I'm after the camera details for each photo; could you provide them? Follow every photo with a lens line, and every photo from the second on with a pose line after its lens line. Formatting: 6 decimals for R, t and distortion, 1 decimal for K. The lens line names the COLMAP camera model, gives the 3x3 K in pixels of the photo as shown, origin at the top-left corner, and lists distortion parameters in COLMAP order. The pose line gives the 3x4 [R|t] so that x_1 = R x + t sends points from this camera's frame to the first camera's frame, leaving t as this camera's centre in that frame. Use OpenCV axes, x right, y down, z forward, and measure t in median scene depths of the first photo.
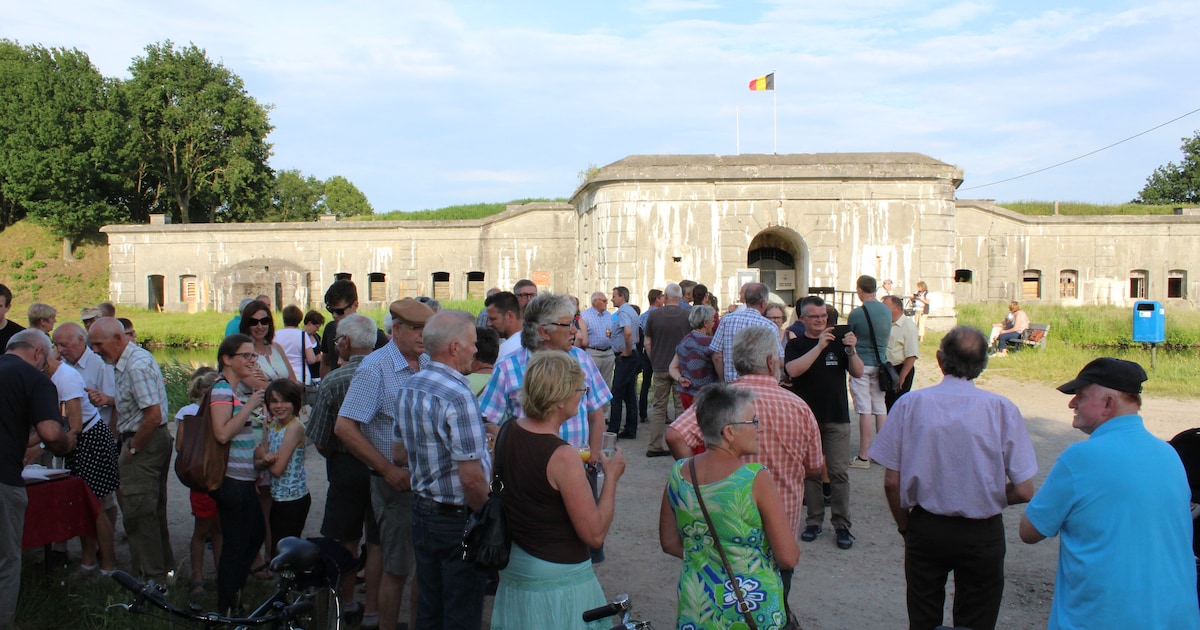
lens RADIAL K [[1129.9, 0, 561.6], [0, 1129.9, 303.1], [0, 0, 1]] dist [-0.160178, 0.015116]
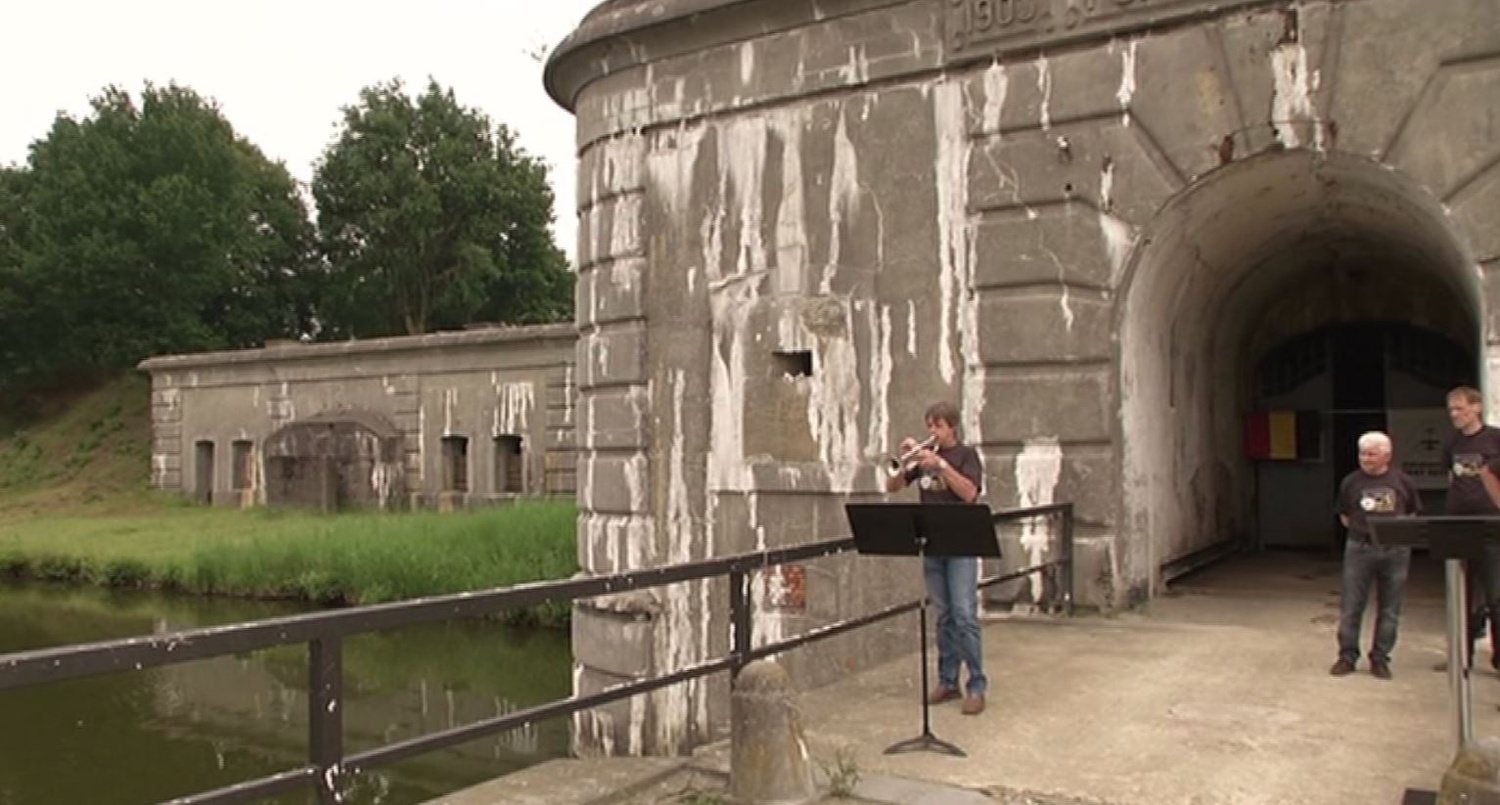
lens RADIAL K [[1191.1, 0, 694.3], [0, 1191.1, 409.5], [0, 0, 1]] dist [-0.092612, 0.040665]
pose [[0.887337, -0.019002, -0.460730, 0.191520], [-0.003573, 0.998837, -0.048077, -0.018561], [0.461108, 0.044307, 0.886237, 0.783533]]
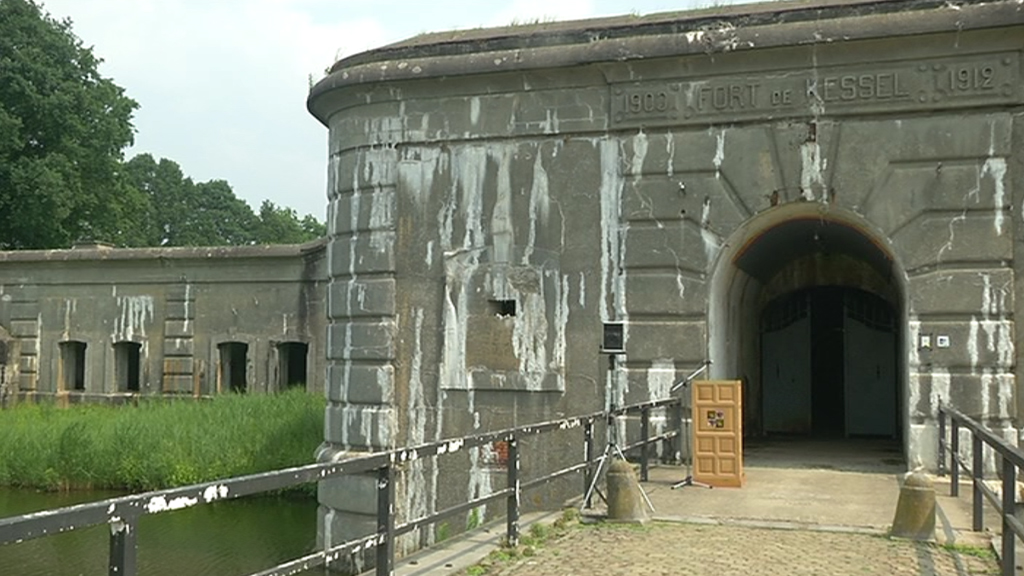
lens RADIAL K [[1153.8, 0, 470.8], [0, 1153.8, 284.6], [0, 0, 1]] dist [-0.000369, 0.000000]
pose [[0.973889, -0.000356, -0.227024, 0.172485], [-0.018223, 0.996650, -0.079733, -0.017546], [0.226292, 0.081788, 0.970620, 0.653760]]
